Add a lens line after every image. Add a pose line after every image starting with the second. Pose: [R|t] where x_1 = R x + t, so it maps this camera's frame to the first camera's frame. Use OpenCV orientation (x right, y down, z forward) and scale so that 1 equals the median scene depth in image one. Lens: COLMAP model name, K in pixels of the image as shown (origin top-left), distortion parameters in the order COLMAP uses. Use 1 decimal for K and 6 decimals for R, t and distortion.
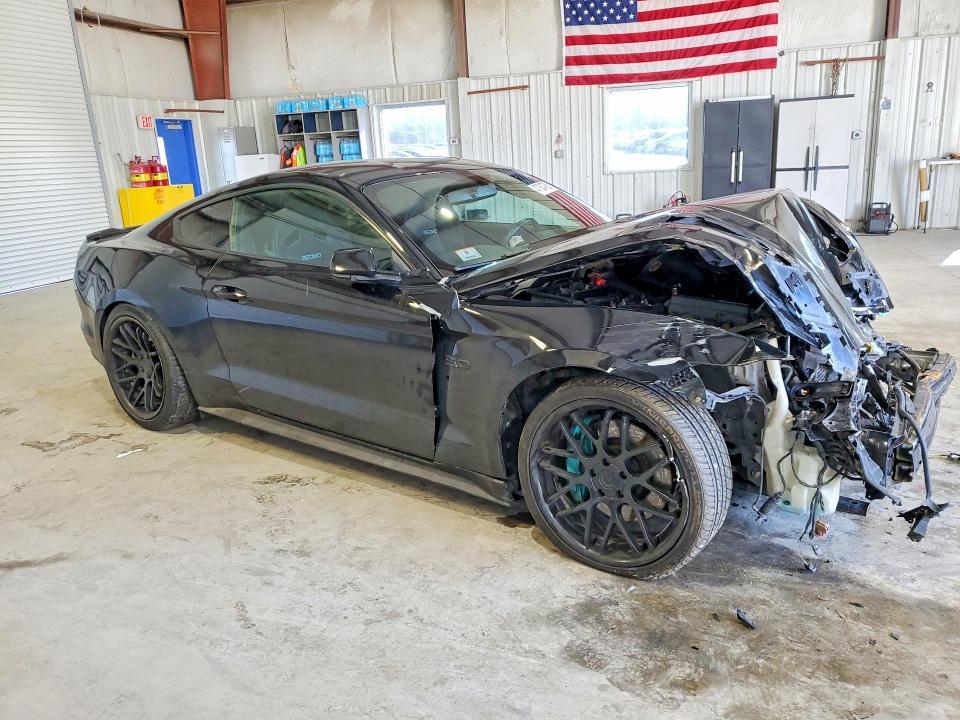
lens RADIAL K [[790.4, 0, 480.0], [0, 790.4, 360.0], [0, 0, 1]] dist [0.043792, 0.001134]
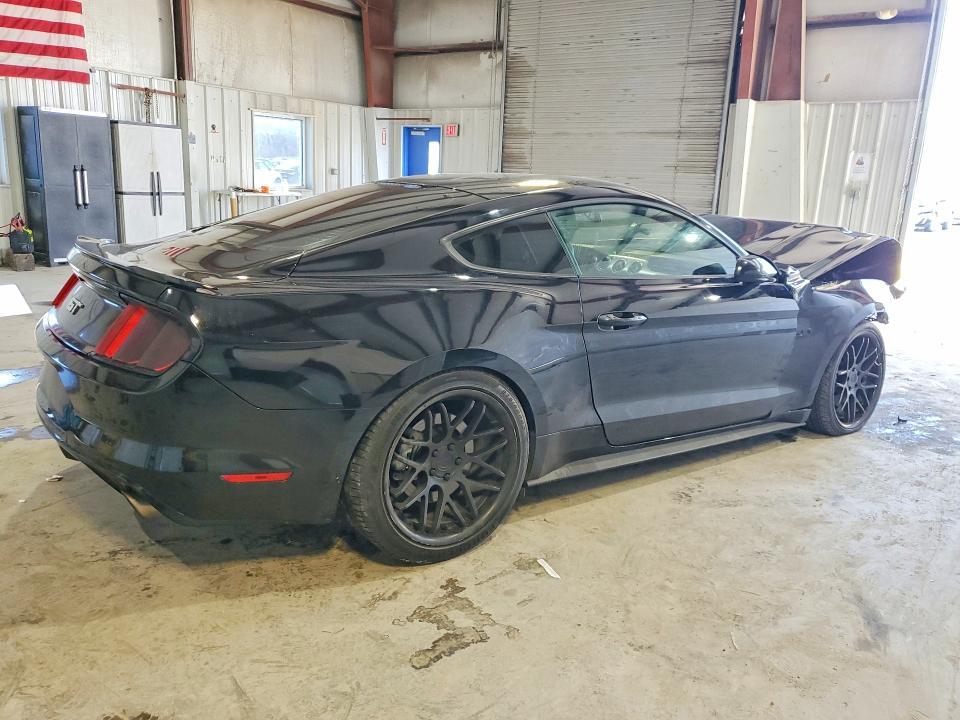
lens RADIAL K [[790.4, 0, 480.0], [0, 790.4, 360.0], [0, 0, 1]] dist [0.043792, 0.001134]
pose [[0.253791, -0.158602, 0.954168, -0.470011], [0.196744, 0.974308, 0.109619, -0.064281], [-0.947039, 0.159906, 0.278474, 0.361472]]
